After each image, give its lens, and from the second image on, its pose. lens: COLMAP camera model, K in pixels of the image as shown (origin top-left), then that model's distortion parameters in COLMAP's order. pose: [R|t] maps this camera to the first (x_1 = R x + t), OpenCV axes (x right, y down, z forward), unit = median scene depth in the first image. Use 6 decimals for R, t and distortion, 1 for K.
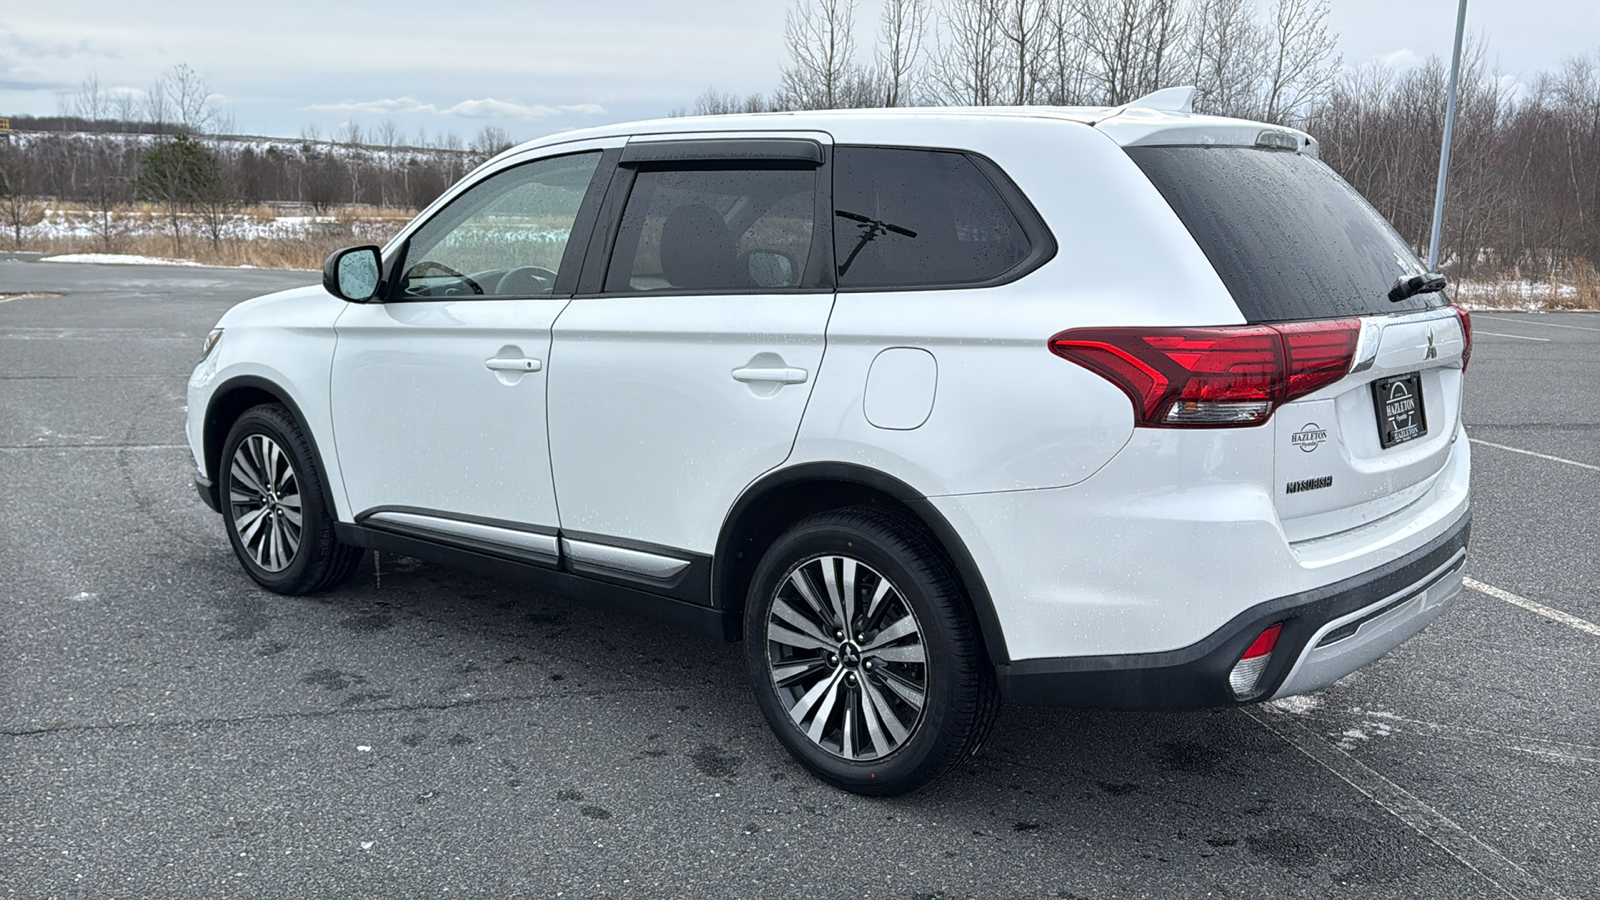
lens RADIAL K [[1368.0, 0, 837.5], [0, 1368.0, 461.6], [0, 0, 1]] dist [0.159773, -0.268425]
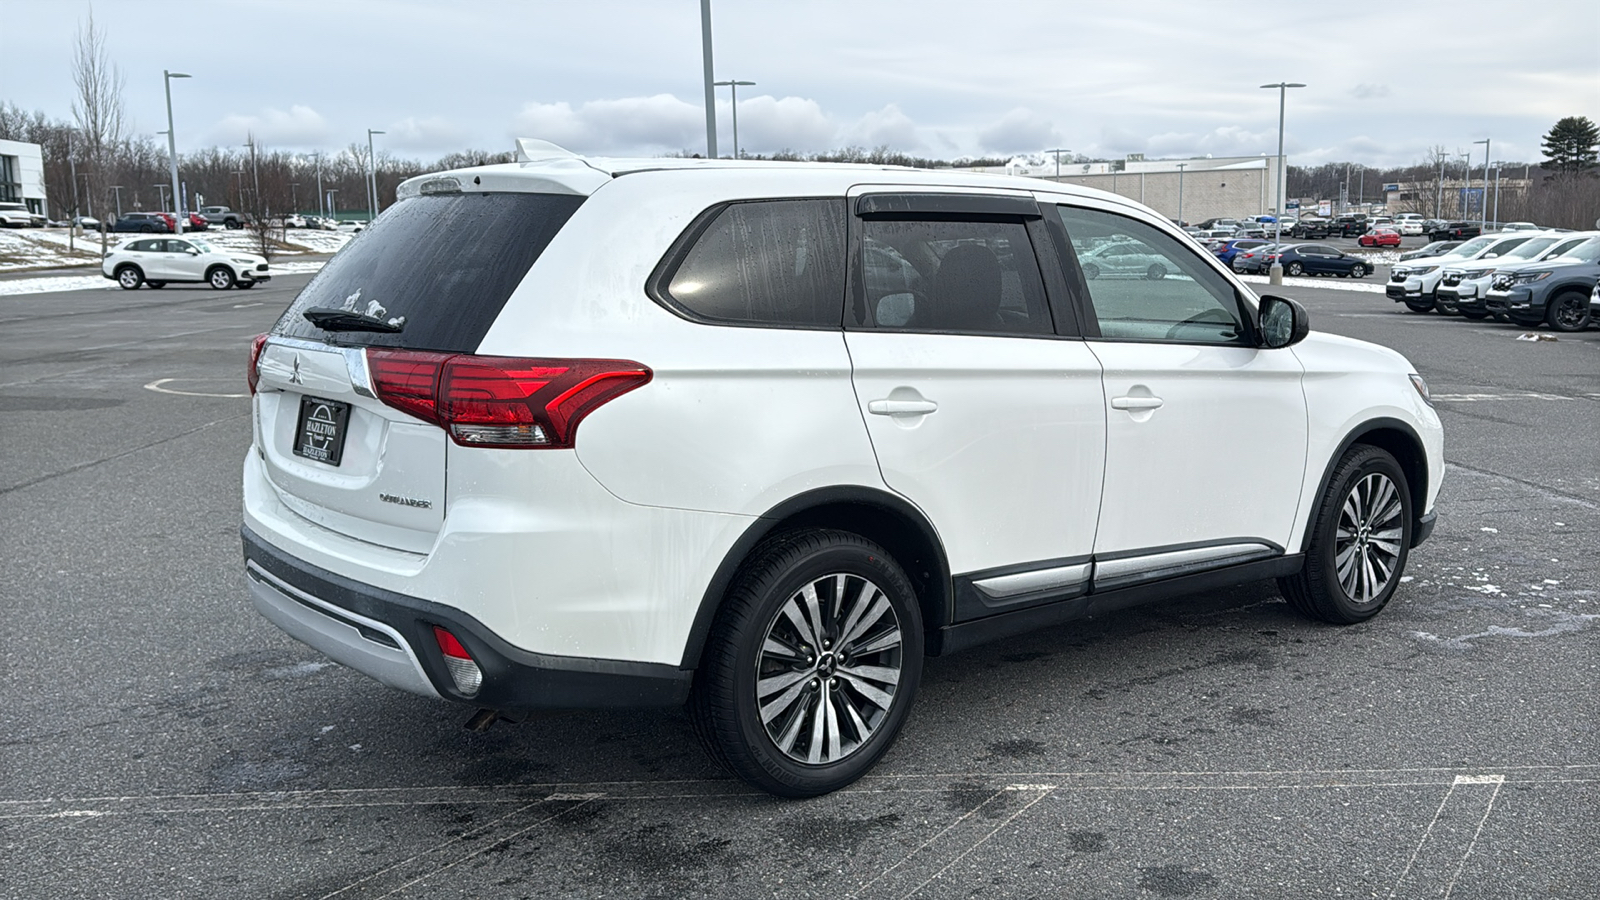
lens RADIAL K [[1368.0, 0, 835.2], [0, 1368.0, 442.4], [0, 0, 1]] dist [0.159773, -0.268425]
pose [[-0.176427, 0.112077, -0.977912, 1.286412], [-0.170614, 0.974976, 0.142521, -0.231831], [0.969414, 0.191990, -0.152891, 1.434915]]
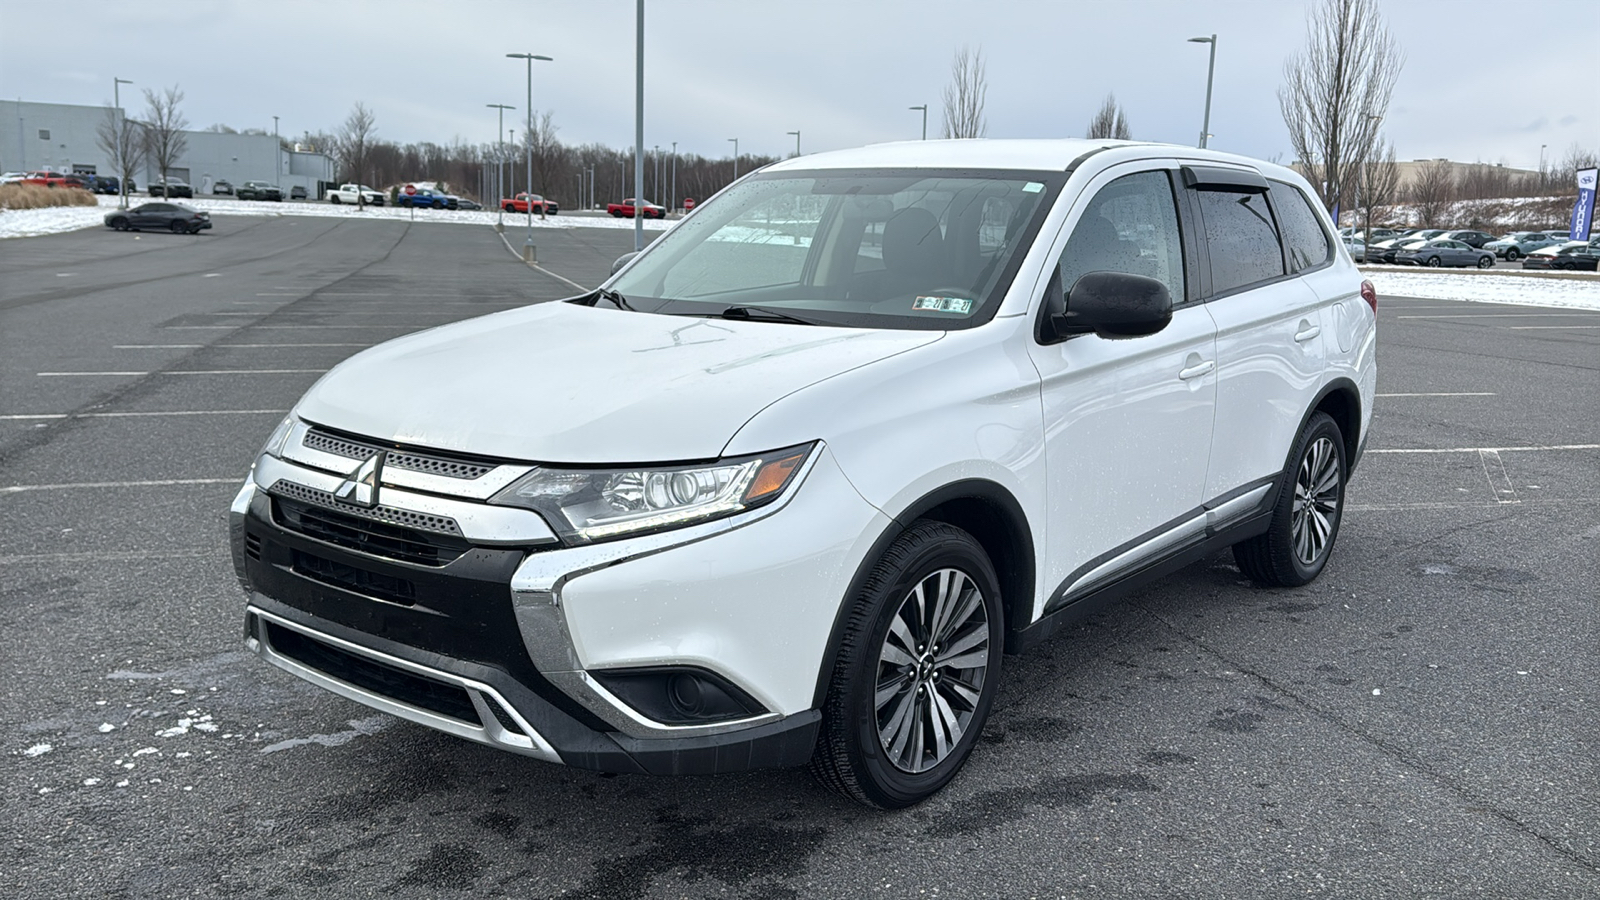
lens RADIAL K [[1368.0, 0, 837.0], [0, 1368.0, 472.5], [0, 0, 1]] dist [0.159773, -0.268425]
pose [[-0.043090, -0.203113, 0.978207, -1.464233], [0.149453, 0.966788, 0.207325, -0.292311], [-0.987829, 0.155130, -0.011303, 1.464623]]
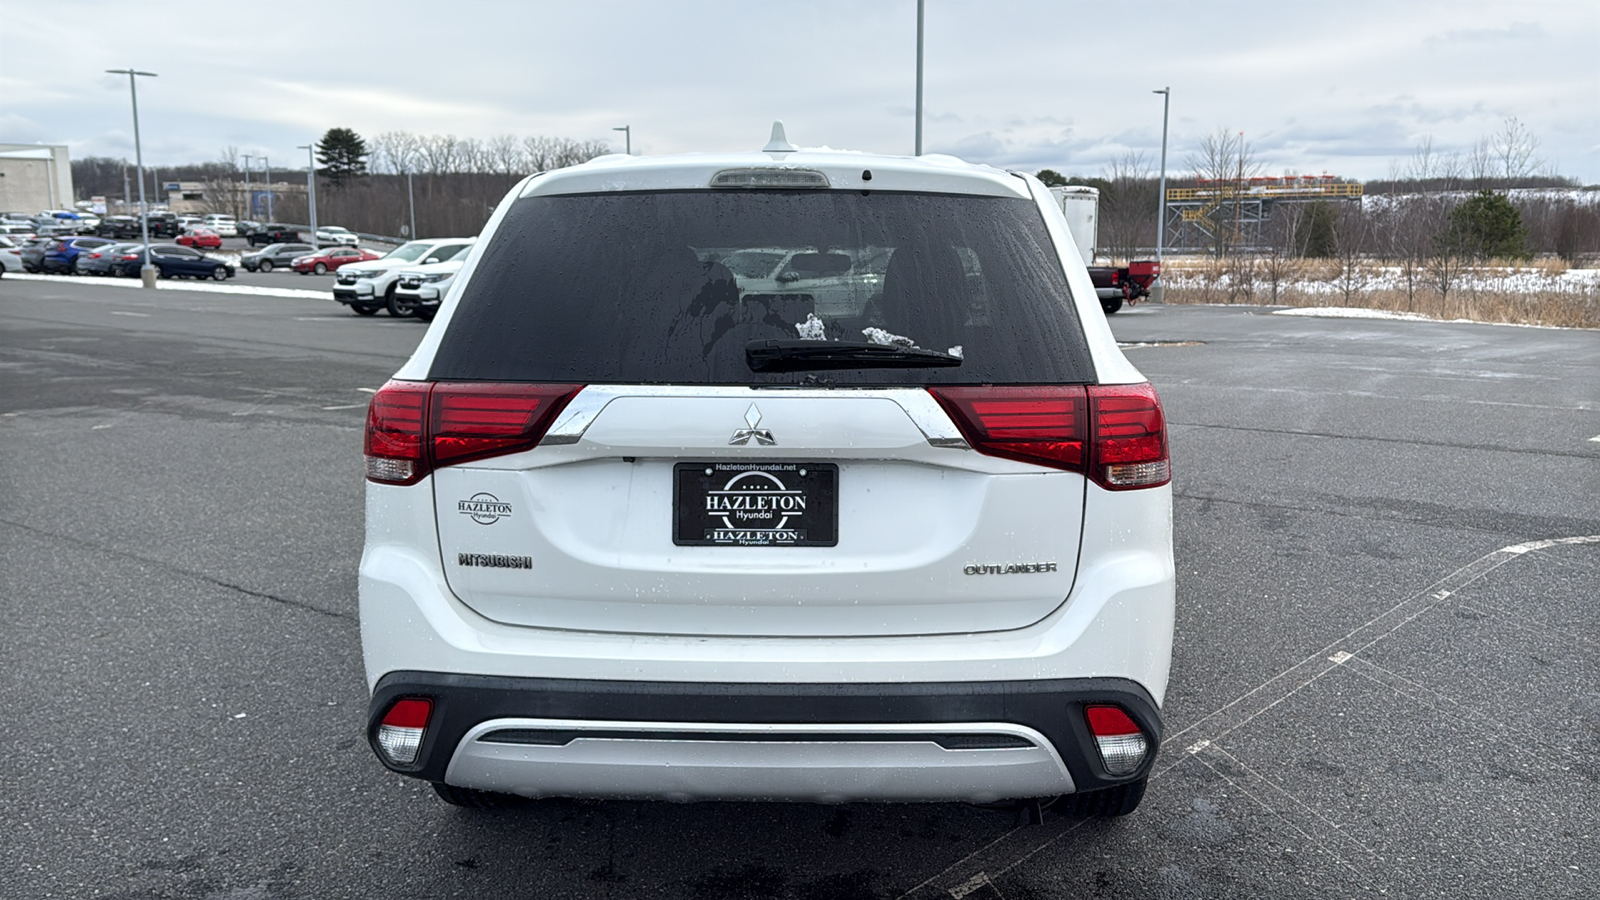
lens RADIAL K [[1368.0, 0, 835.0], [0, 1368.0, 470.5], [0, 0, 1]] dist [0.159773, -0.268425]
pose [[0.609025, 0.101959, -0.786570, 0.973810], [-0.126666, 0.991478, 0.030445, -0.081014], [0.782971, 0.081090, 0.616750, 0.501768]]
